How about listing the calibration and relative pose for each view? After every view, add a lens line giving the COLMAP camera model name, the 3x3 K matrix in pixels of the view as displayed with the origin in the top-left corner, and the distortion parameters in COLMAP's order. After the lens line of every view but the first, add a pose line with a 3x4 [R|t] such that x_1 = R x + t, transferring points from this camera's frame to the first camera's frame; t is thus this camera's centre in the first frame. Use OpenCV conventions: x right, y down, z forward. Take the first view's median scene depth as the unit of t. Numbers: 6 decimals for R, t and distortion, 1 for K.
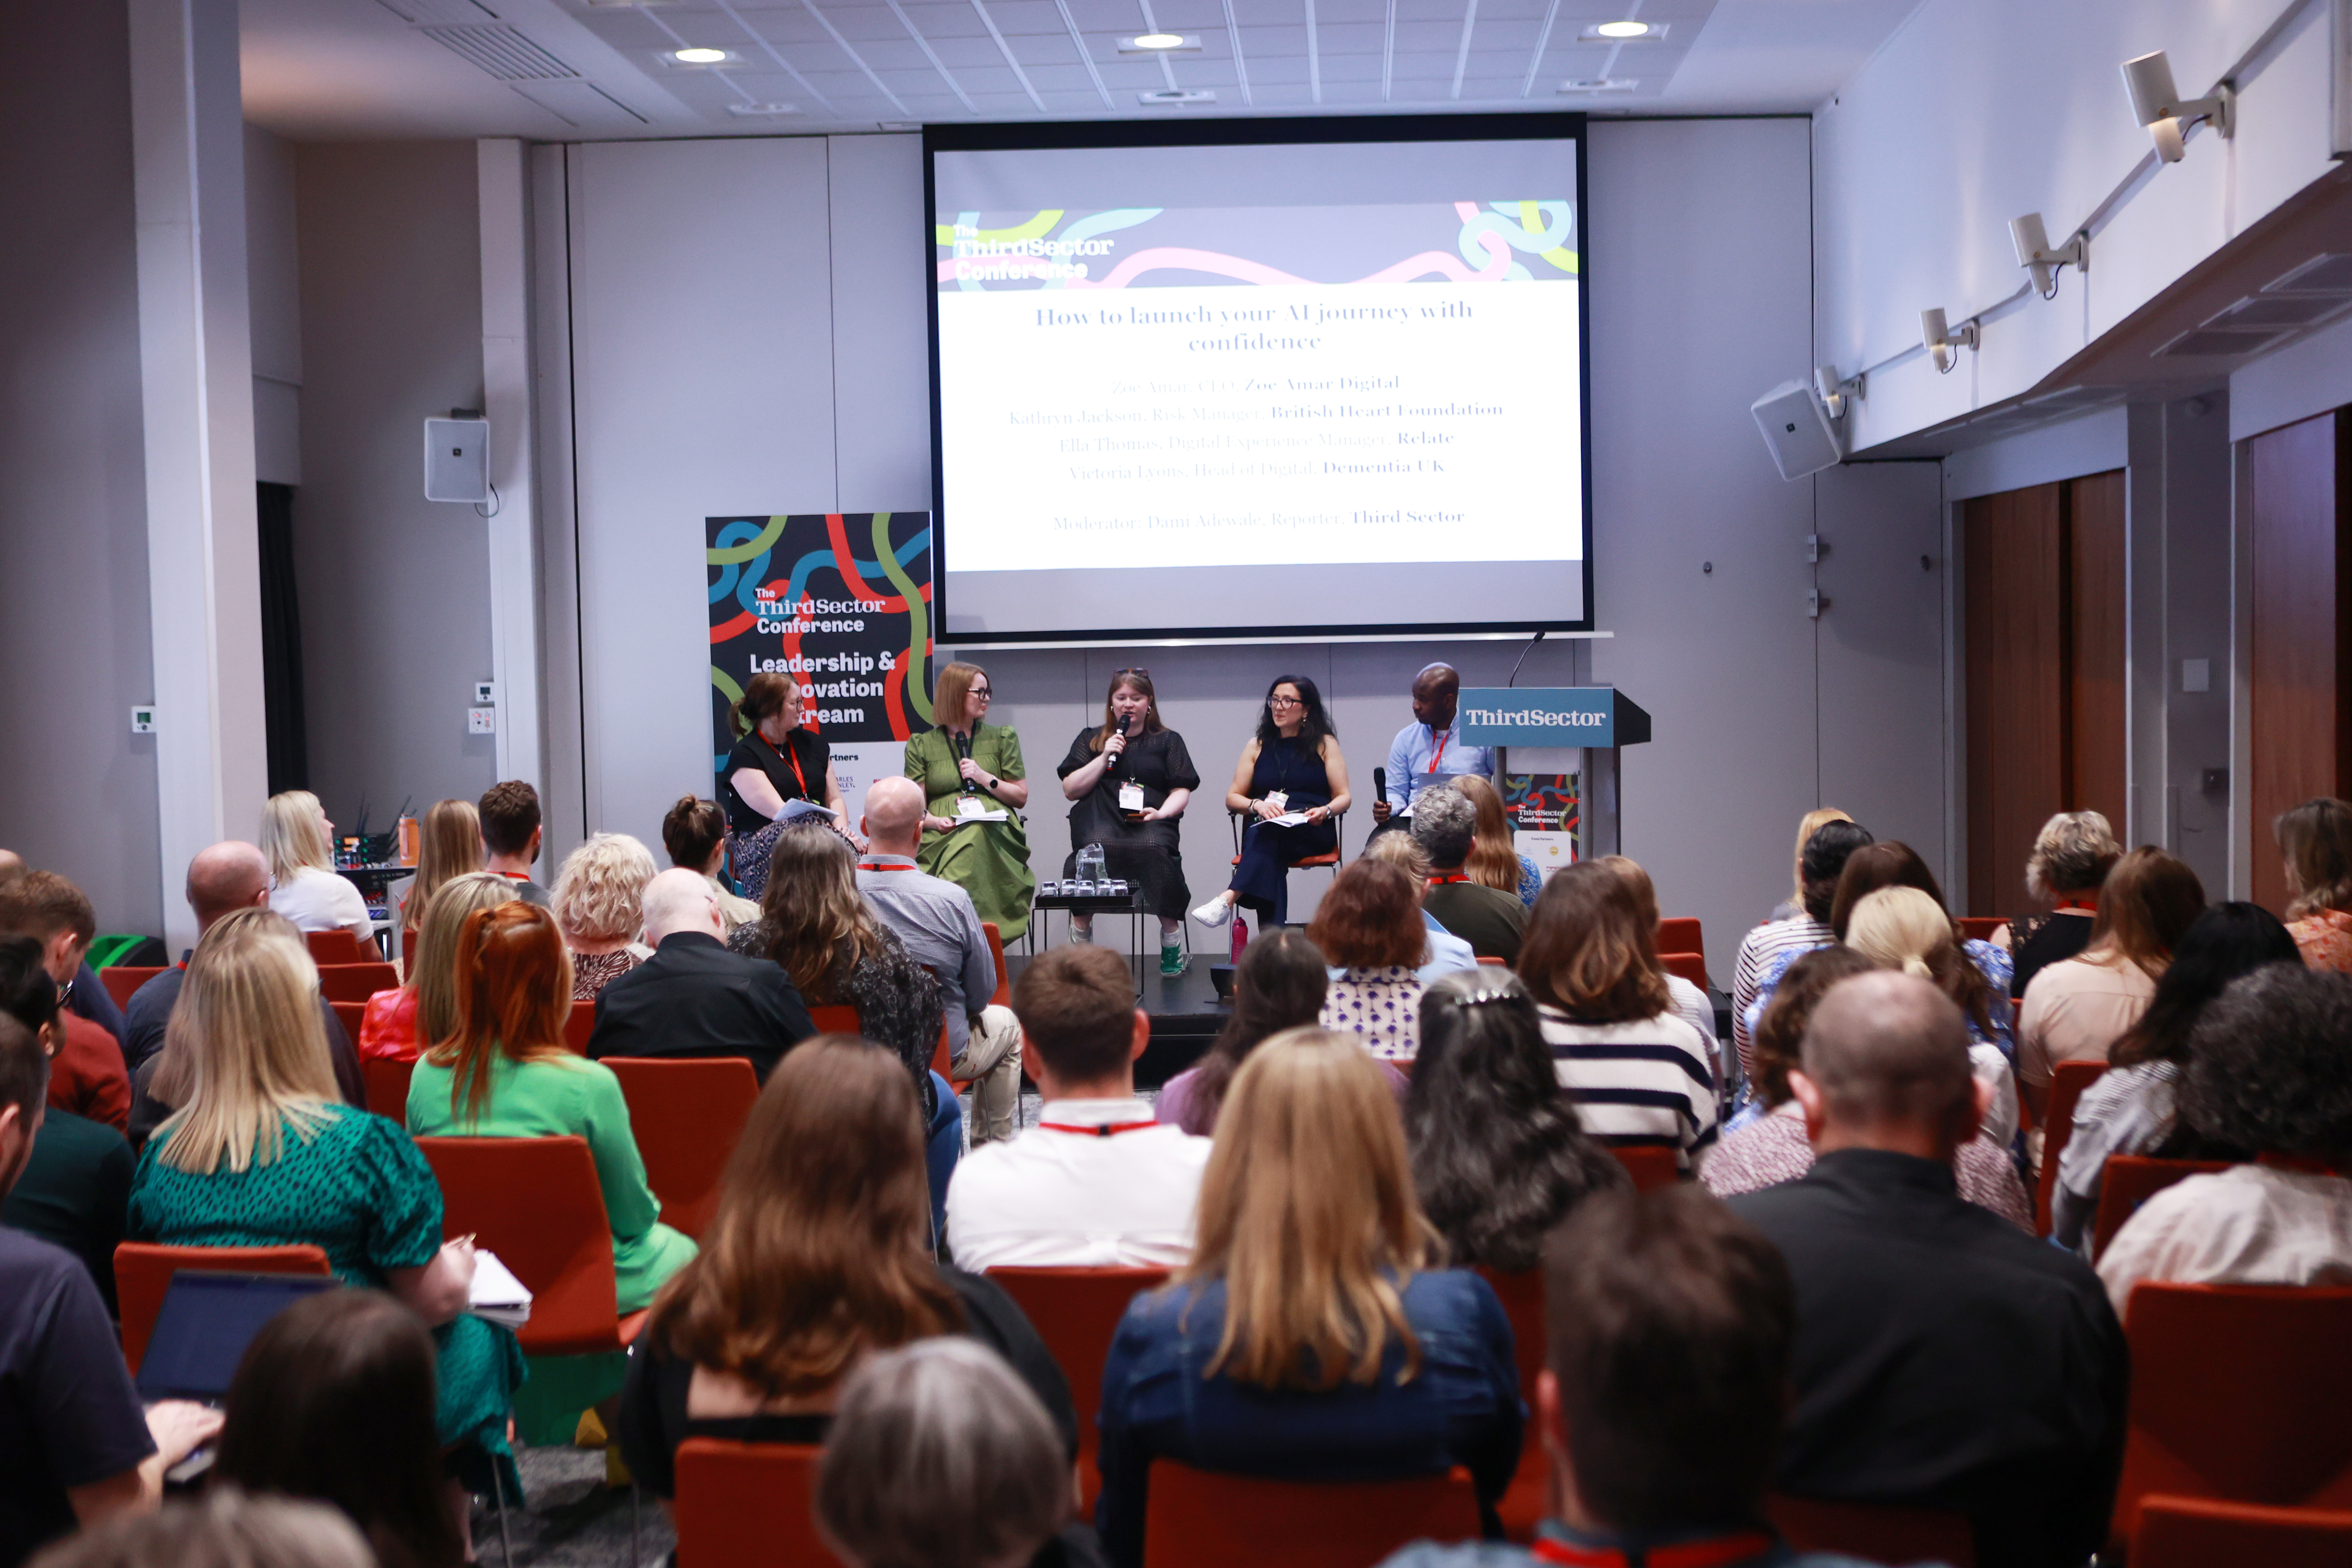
lens RADIAL K [[2929.0, 0, 1170.1], [0, 2929.0, 772.5], [0, 0, 1]] dist [-0.194736, 0.000000]
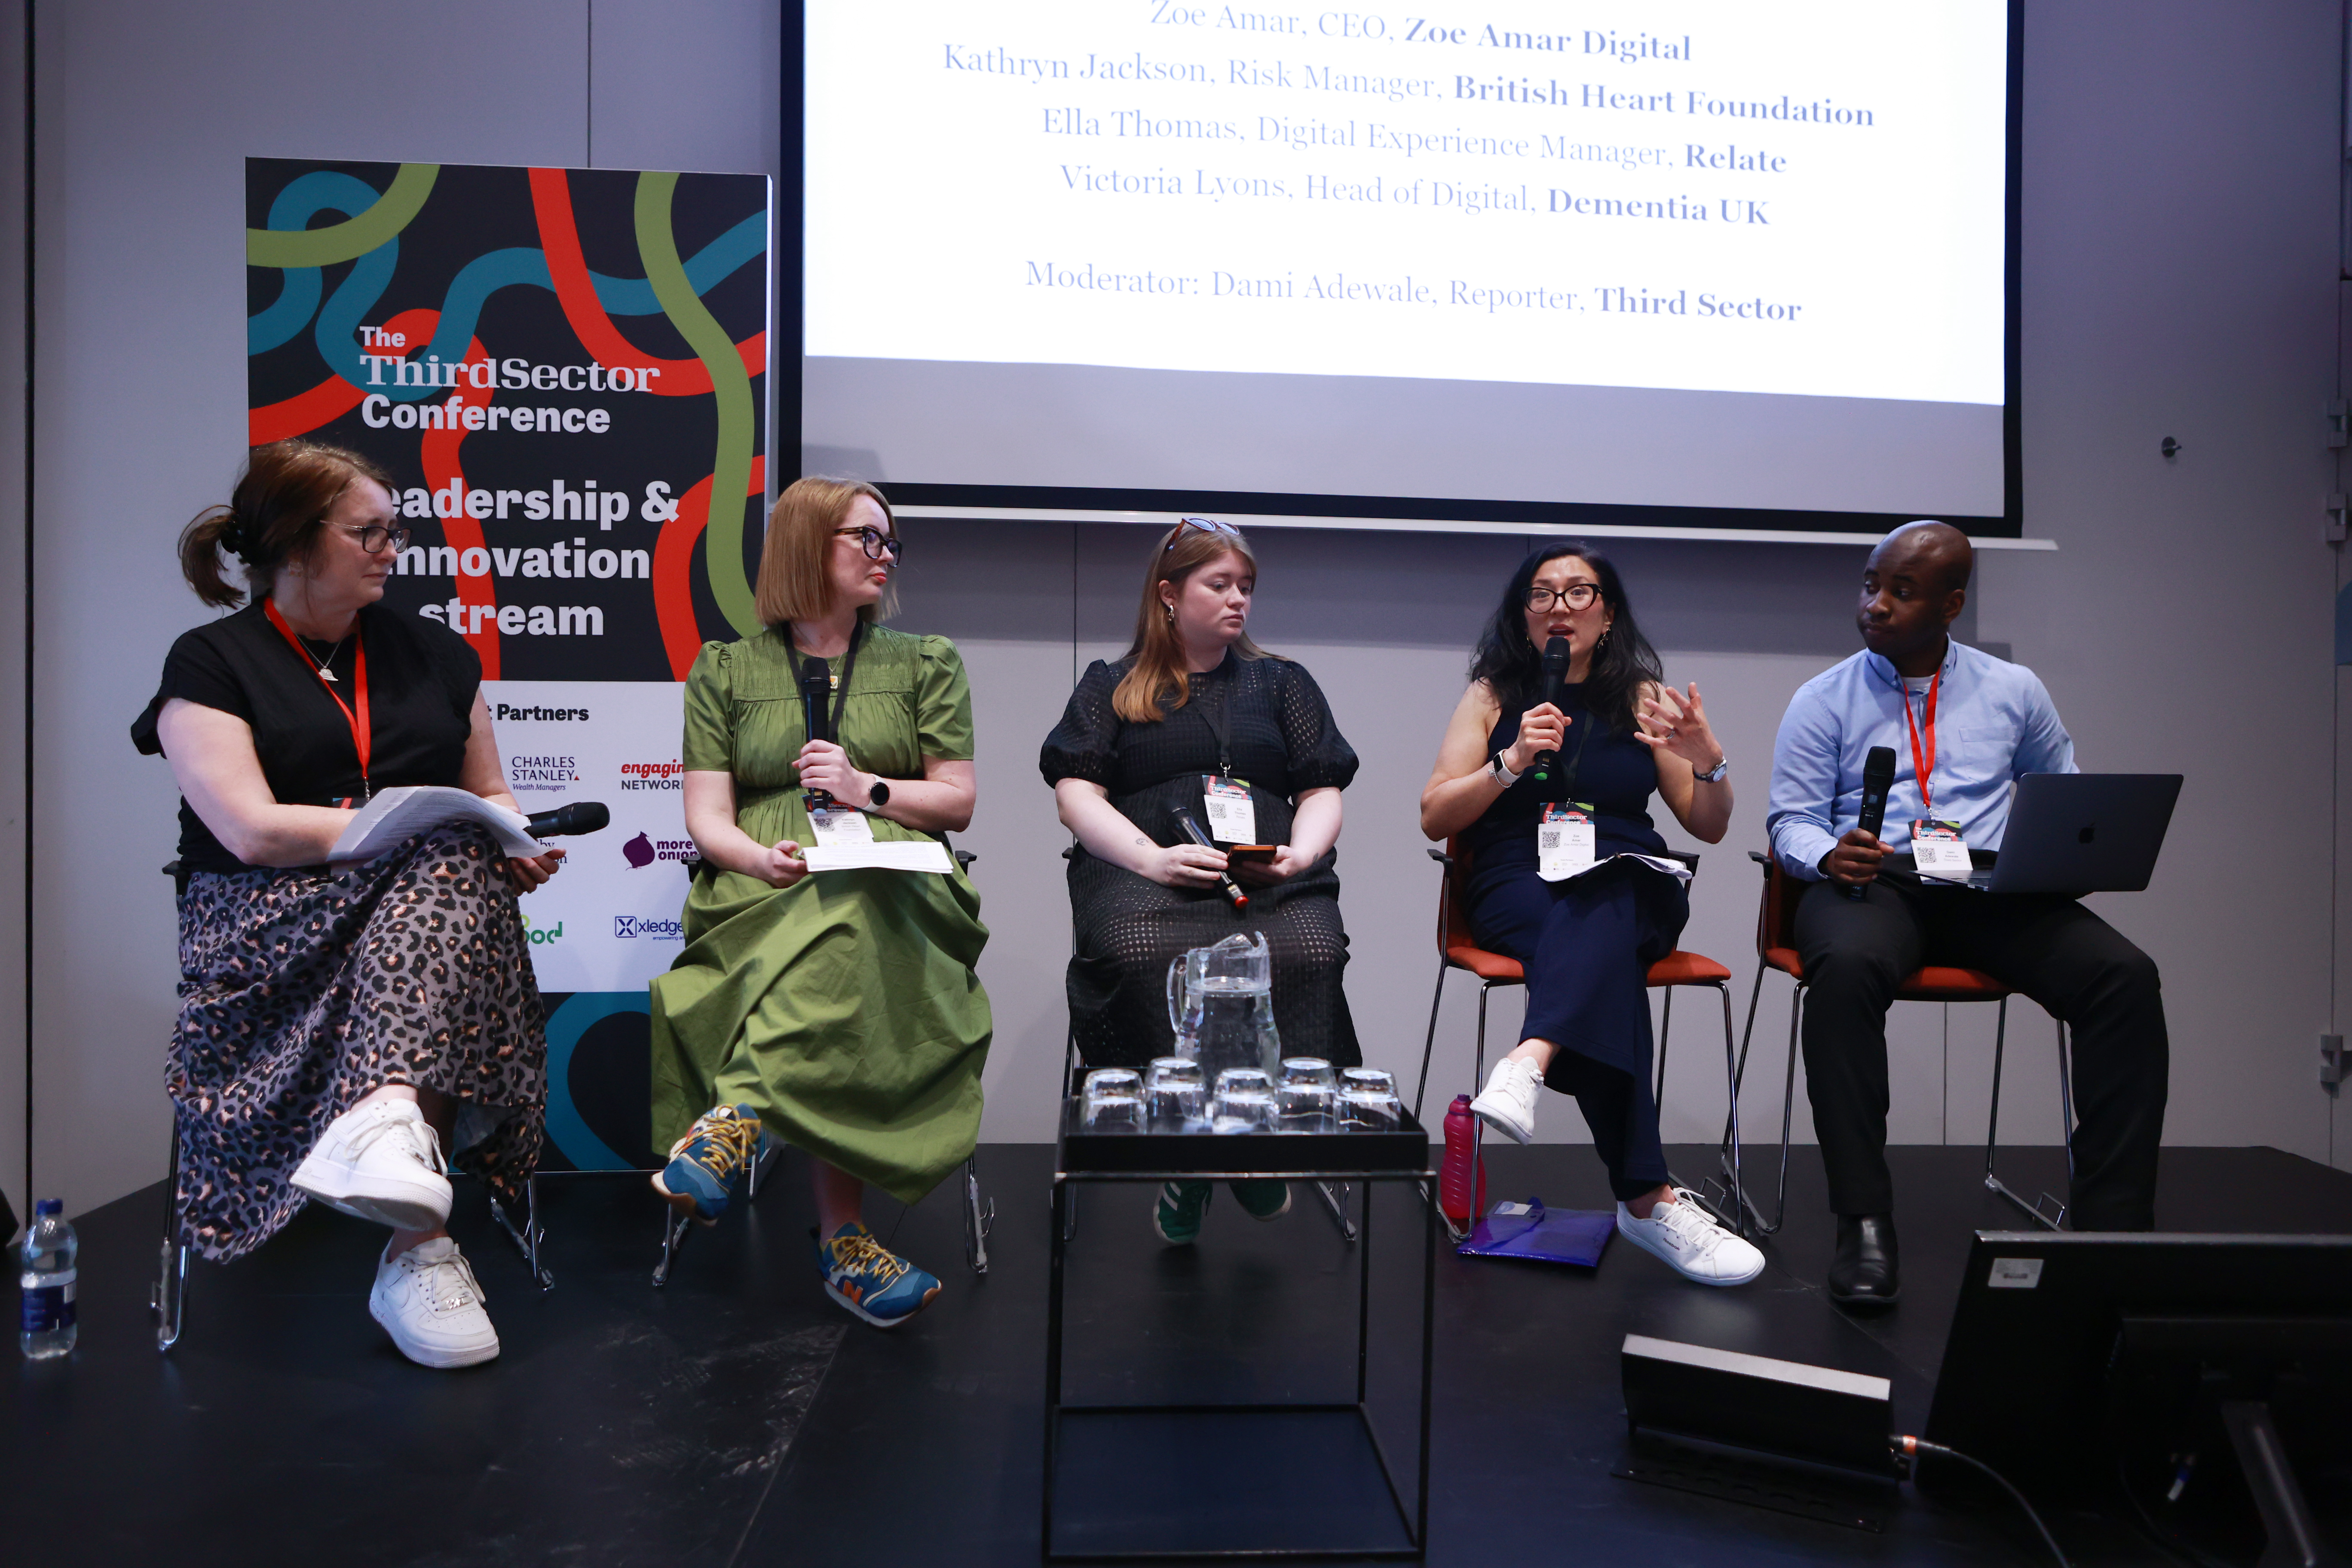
lens RADIAL K [[1717.2, 0, 1170.2], [0, 1717.2, 784.3], [0, 0, 1]] dist [-0.010799, -0.002954]
pose [[0.993004, 0.026347, 0.115105, -0.048307], [-0.021155, 0.998713, -0.046094, 0.015602], [-0.116171, 0.043336, 0.992283, 0.731477]]
